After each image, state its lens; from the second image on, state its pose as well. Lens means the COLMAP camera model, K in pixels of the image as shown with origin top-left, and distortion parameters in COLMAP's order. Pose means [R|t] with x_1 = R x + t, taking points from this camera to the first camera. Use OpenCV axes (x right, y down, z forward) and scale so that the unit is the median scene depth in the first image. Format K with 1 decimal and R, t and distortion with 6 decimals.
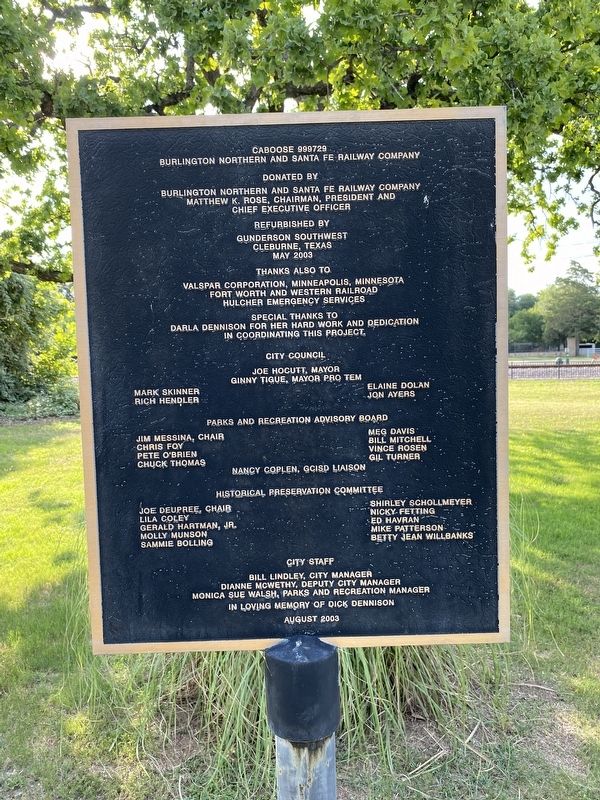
lens RADIAL K [[592.3, 0, 300.0], [0, 592.3, 400.0], [0, 0, 1]] dist [0.045747, -0.000250]
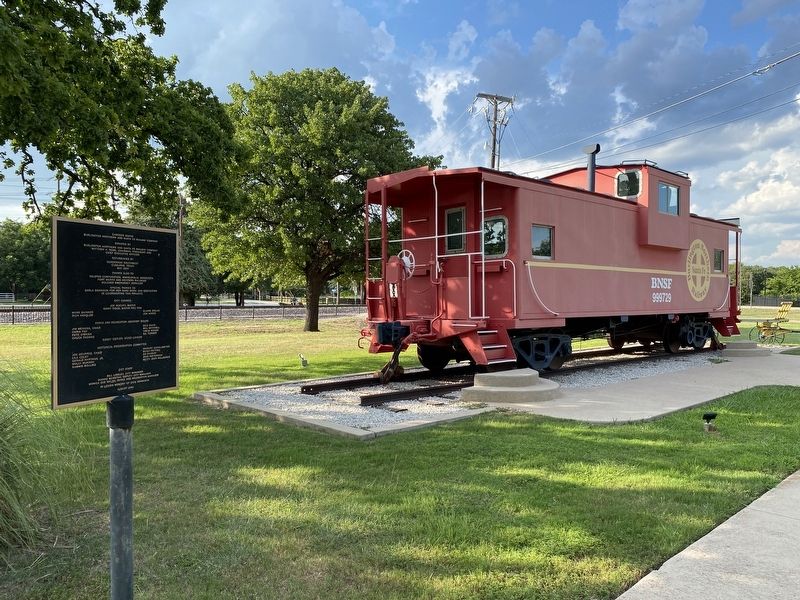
lens RADIAL K [[494.8, 0, 400.0], [0, 494.8, 300.0], [0, 0, 1]] dist [0.002093, 0.000960]
pose [[0.452088, 0.024450, 0.891638, -1.642097], [0.047126, 0.997573, -0.051249, 0.120666], [-0.890727, 0.065189, 0.449839, -1.426305]]
